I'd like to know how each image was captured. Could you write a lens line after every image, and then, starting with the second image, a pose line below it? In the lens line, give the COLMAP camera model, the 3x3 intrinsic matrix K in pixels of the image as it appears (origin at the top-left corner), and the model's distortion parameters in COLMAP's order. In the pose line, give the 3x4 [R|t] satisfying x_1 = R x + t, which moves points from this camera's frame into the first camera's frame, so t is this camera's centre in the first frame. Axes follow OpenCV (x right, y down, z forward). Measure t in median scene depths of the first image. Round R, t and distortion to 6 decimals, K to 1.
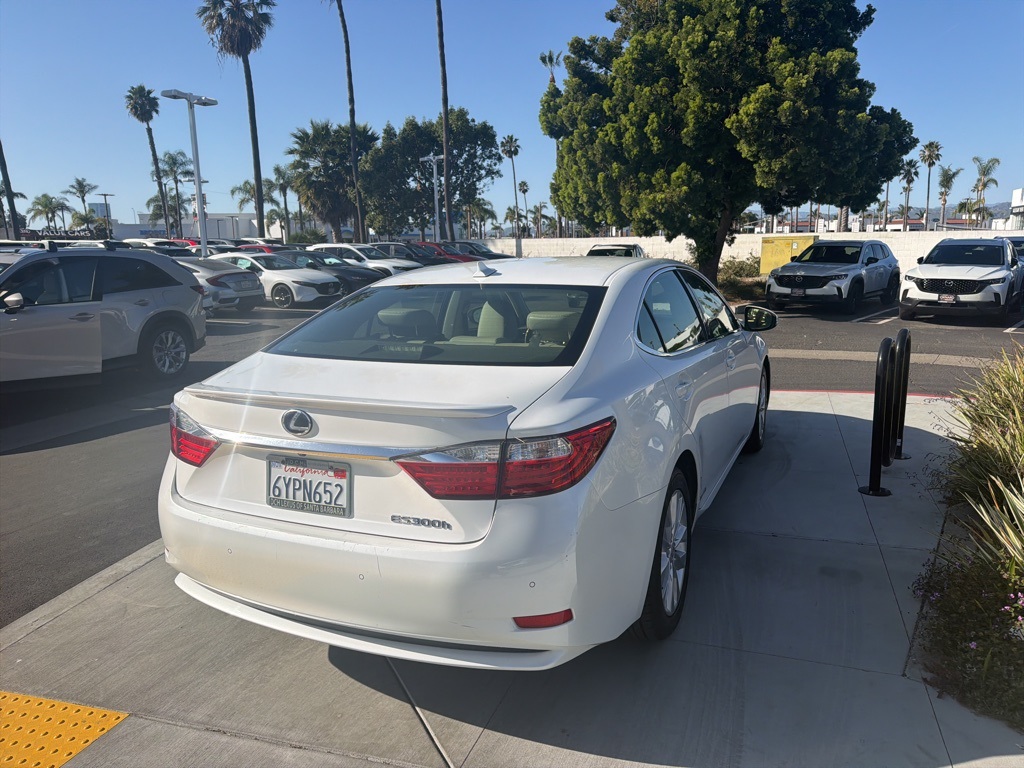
lens RADIAL K [[718.7, 0, 517.0], [0, 718.7, 389.4], [0, 0, 1]] dist [0.030501, -0.044863]
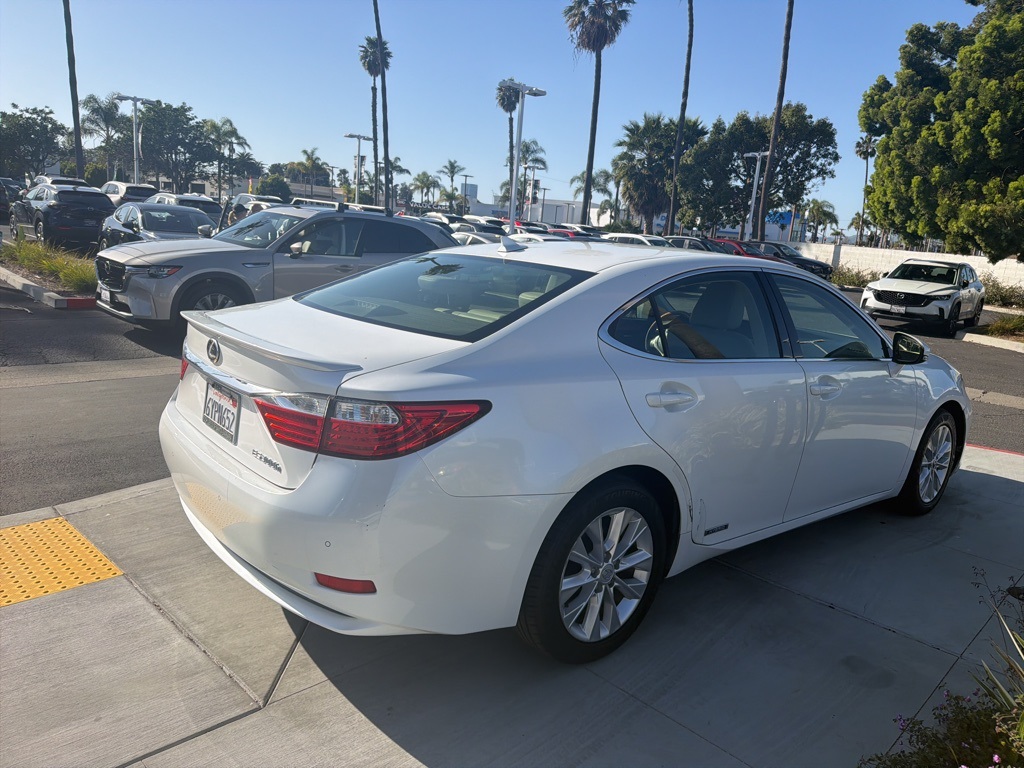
lens RADIAL K [[718.7, 0, 517.0], [0, 718.7, 378.2], [0, 0, 1]] dist [0.030501, -0.044863]
pose [[0.899532, 0.171021, -0.401988, 0.075124], [-0.174151, 0.984290, 0.029057, -0.003491], [0.400643, 0.043869, 0.915184, 0.022037]]
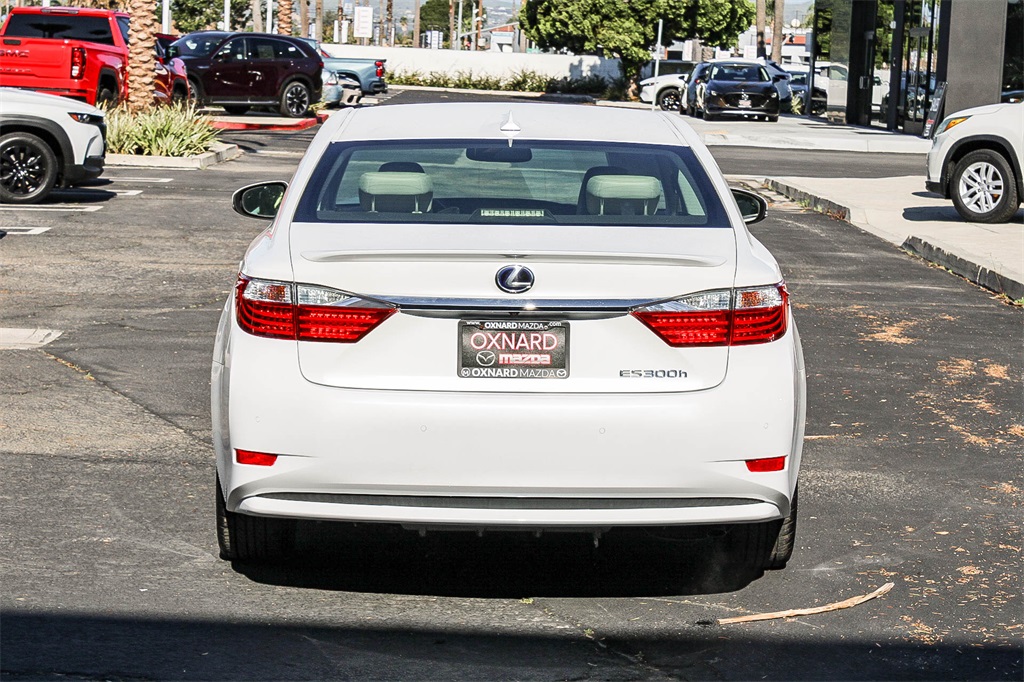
lens RADIAL K [[2382.5, 0, 507.3], [0, 2382.5, 339.6], [0, 0, 1]] dist [-0.049656, 0.000000]
pose [[0.902568, -0.008594, 0.430461, -0.216648], [0.042082, 0.996775, -0.068334, 0.044322], [-0.428486, 0.079791, 0.900019, -0.234399]]
